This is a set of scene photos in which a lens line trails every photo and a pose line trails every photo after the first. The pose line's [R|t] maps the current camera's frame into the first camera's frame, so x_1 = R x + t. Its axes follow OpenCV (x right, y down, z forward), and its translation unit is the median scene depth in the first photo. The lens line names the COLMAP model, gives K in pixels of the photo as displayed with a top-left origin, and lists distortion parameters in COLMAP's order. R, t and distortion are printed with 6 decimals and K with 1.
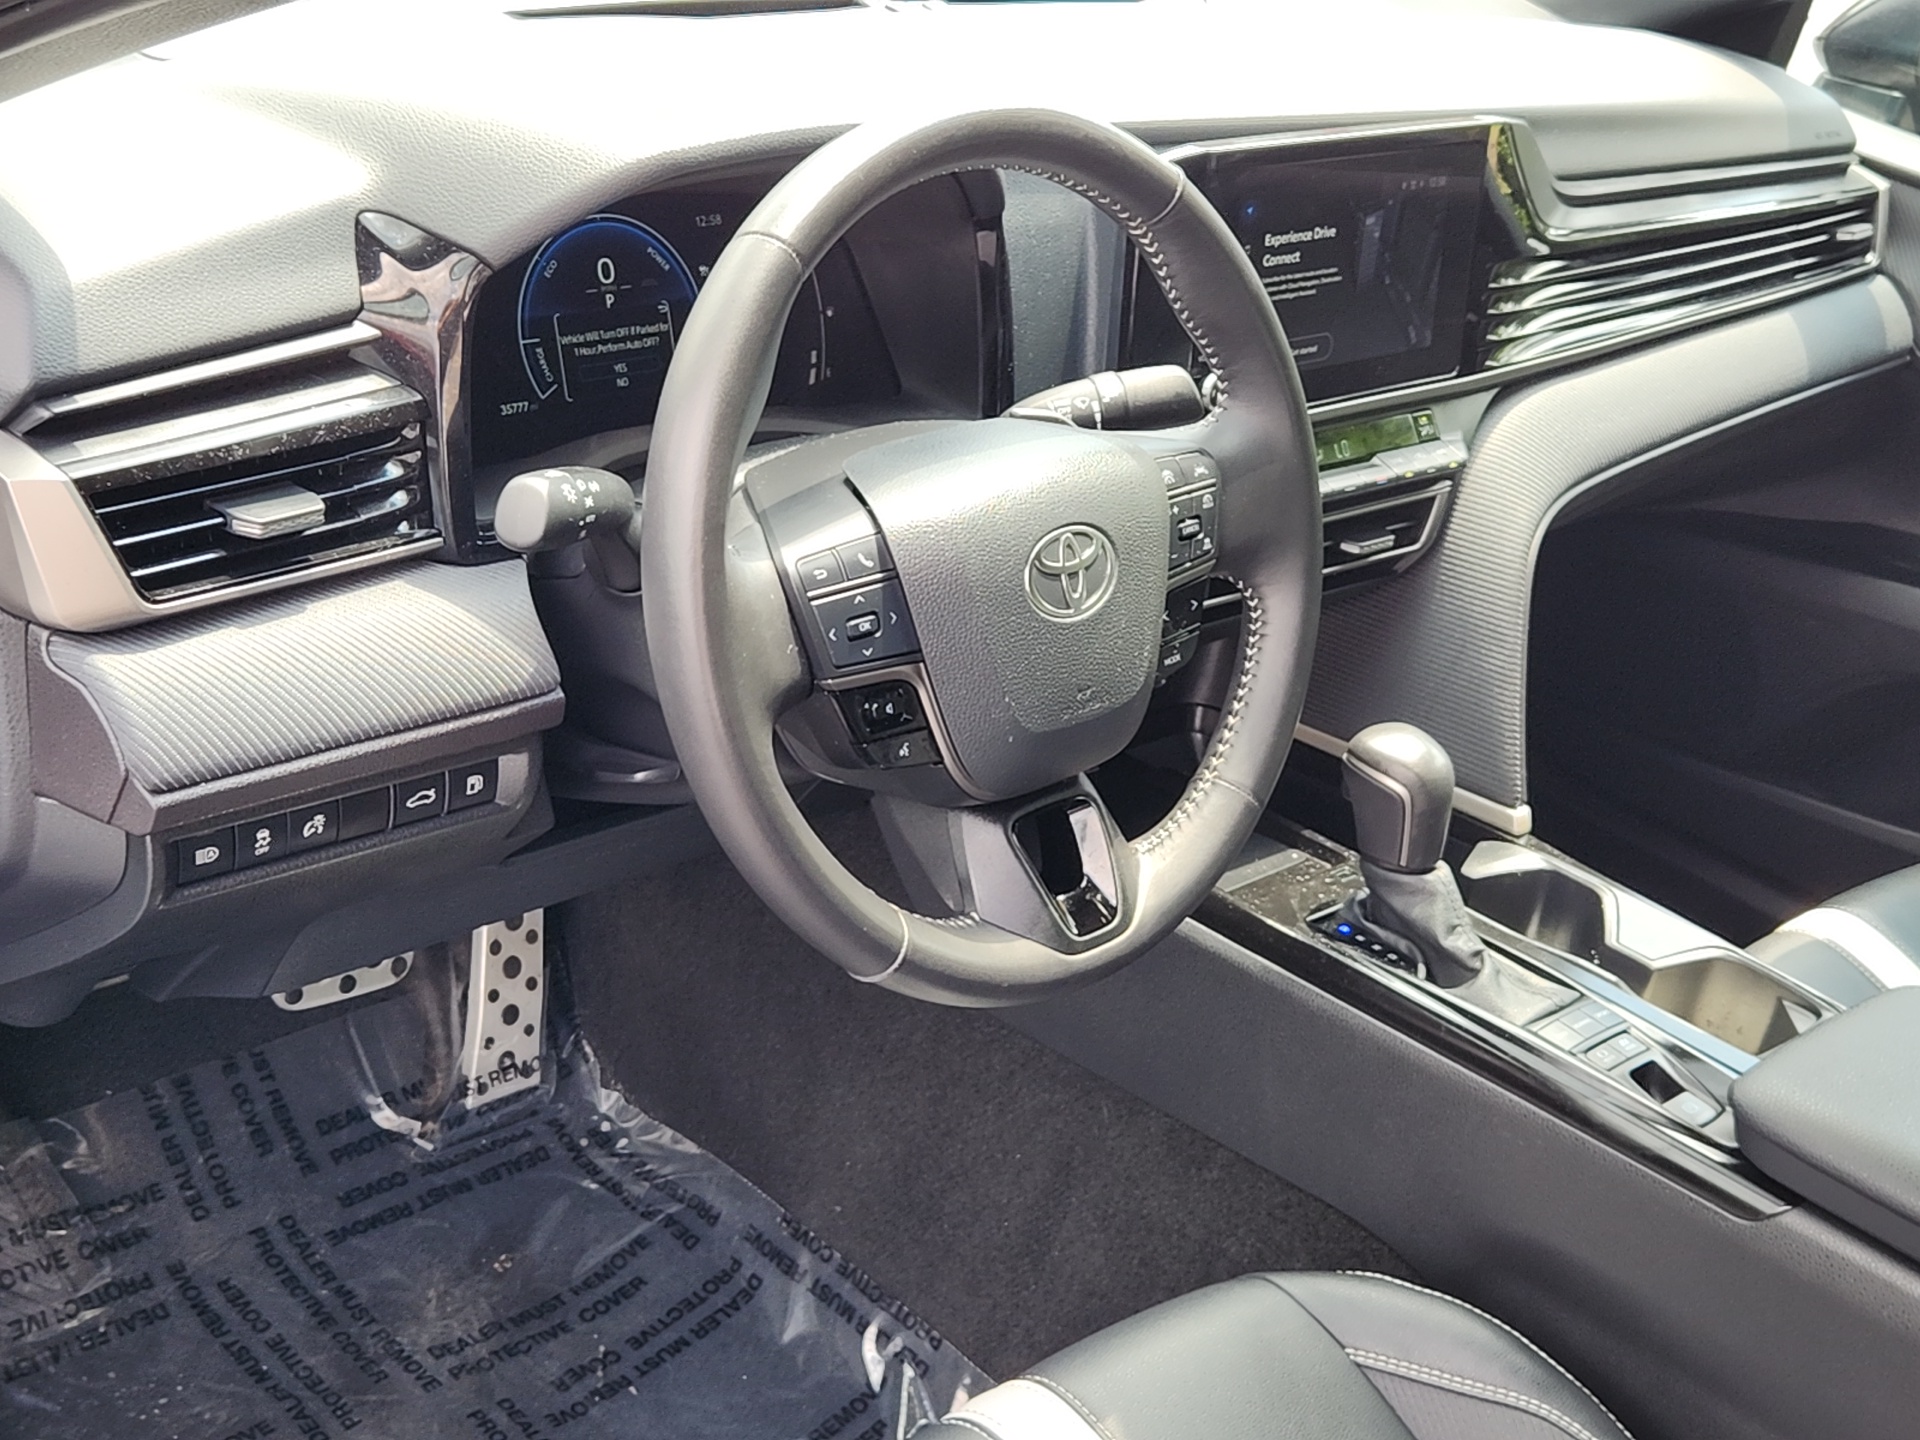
lens RADIAL K [[2538.4, 0, 1016.7], [0, 2538.4, 720.3], [0, 0, 1]] dist [0.083038, -0.081078]
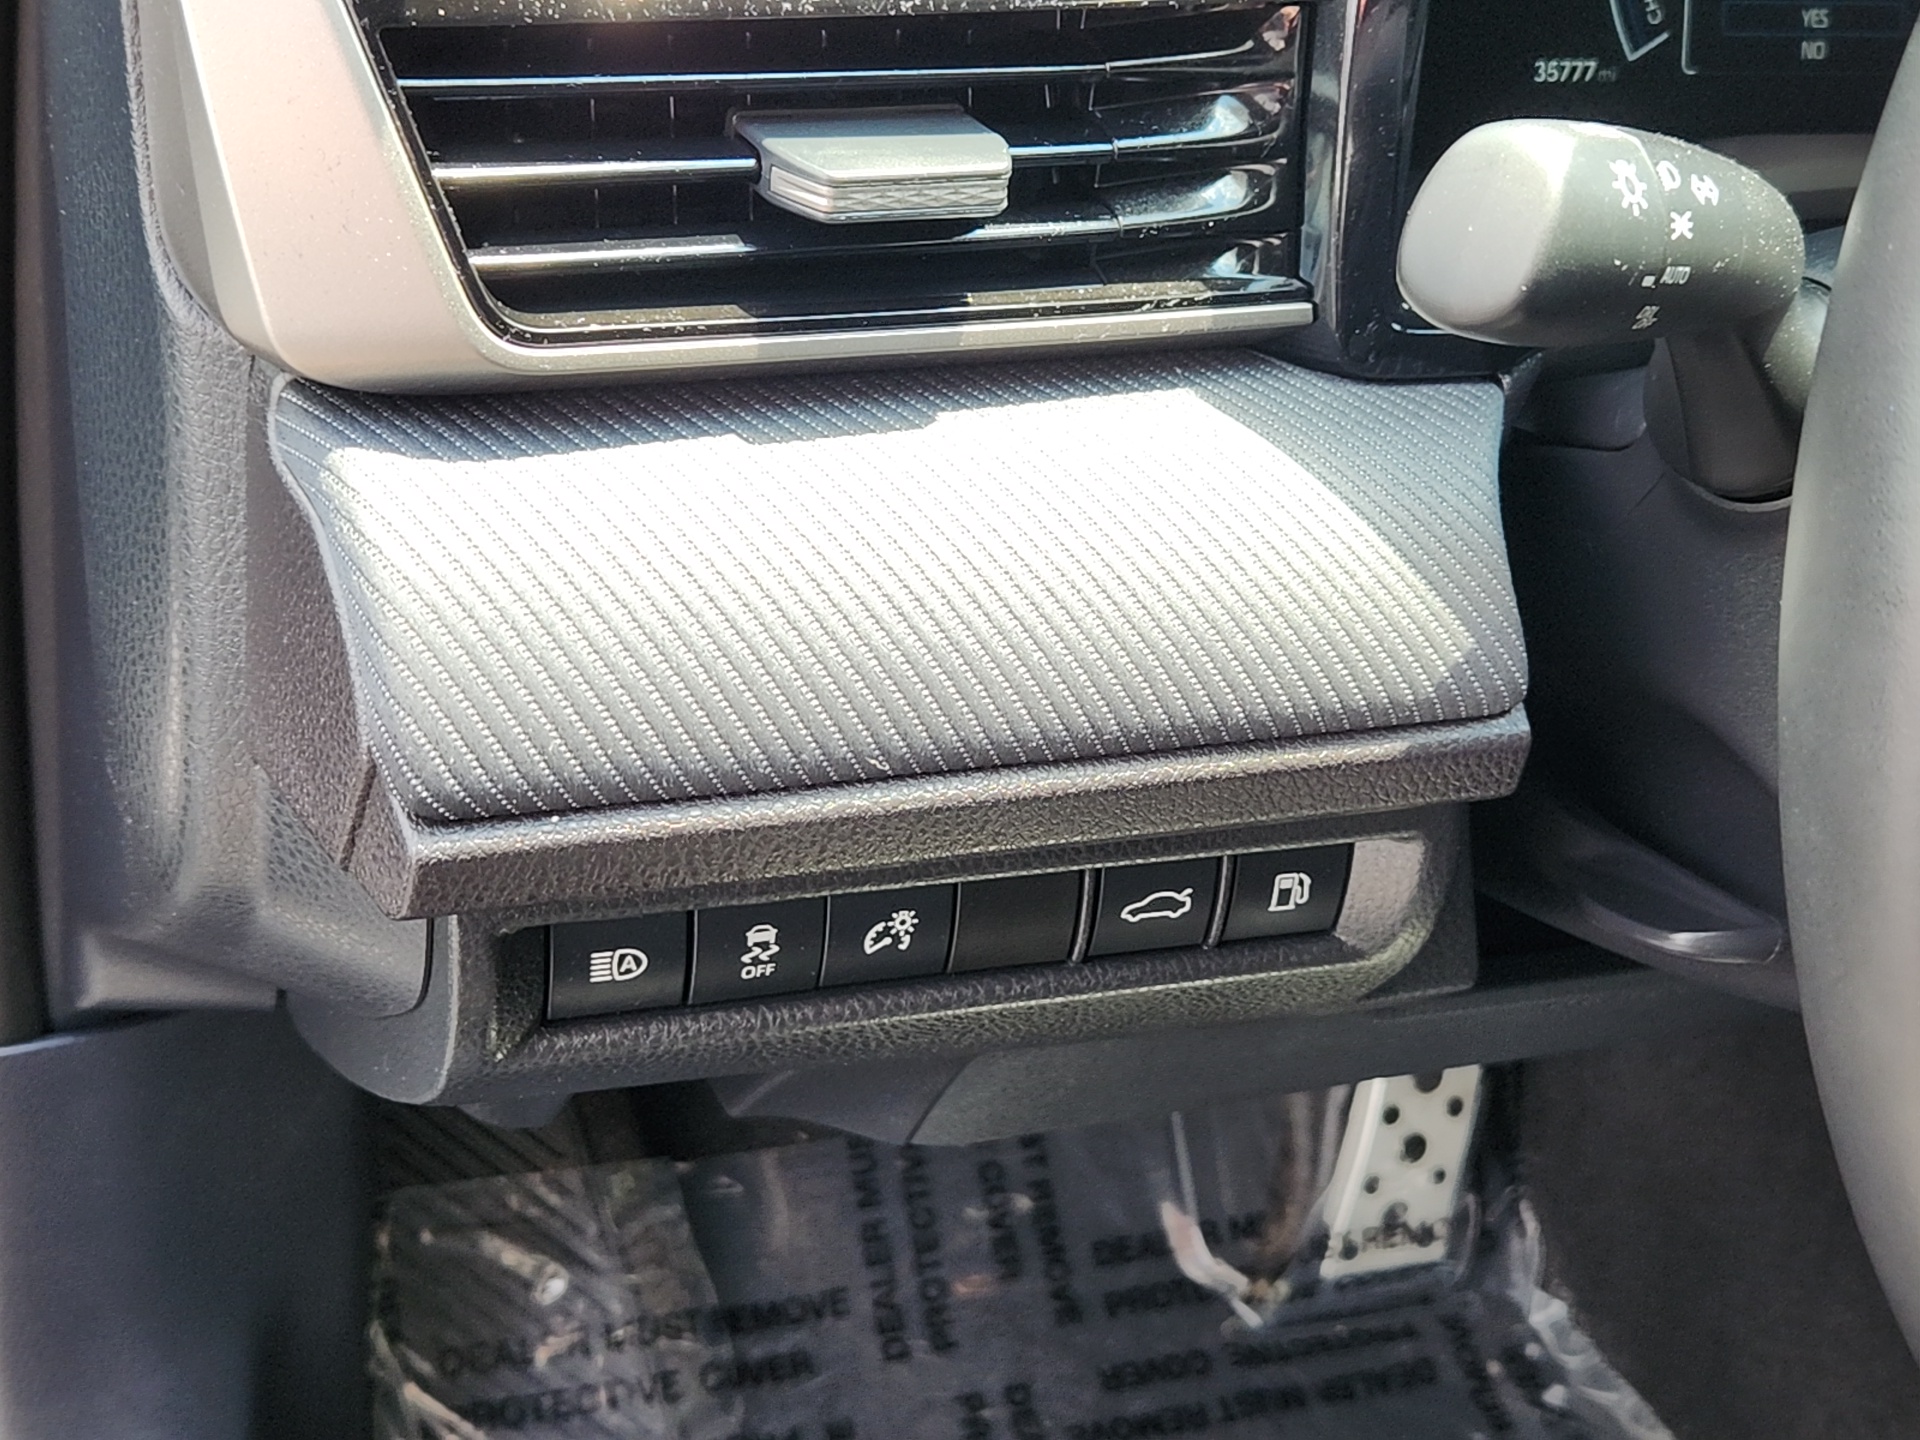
lens RADIAL K [[2538.4, 0, 1016.7], [0, 2538.4, 720.3], [0, 0, 1]] dist [0.083038, -0.081078]
pose [[0.902489, 0.183777, -0.389539, -0.064109], [-0.169821, 0.982964, 0.070301, -0.016340], [0.395822, 0.002706, 0.918323, 0.400156]]
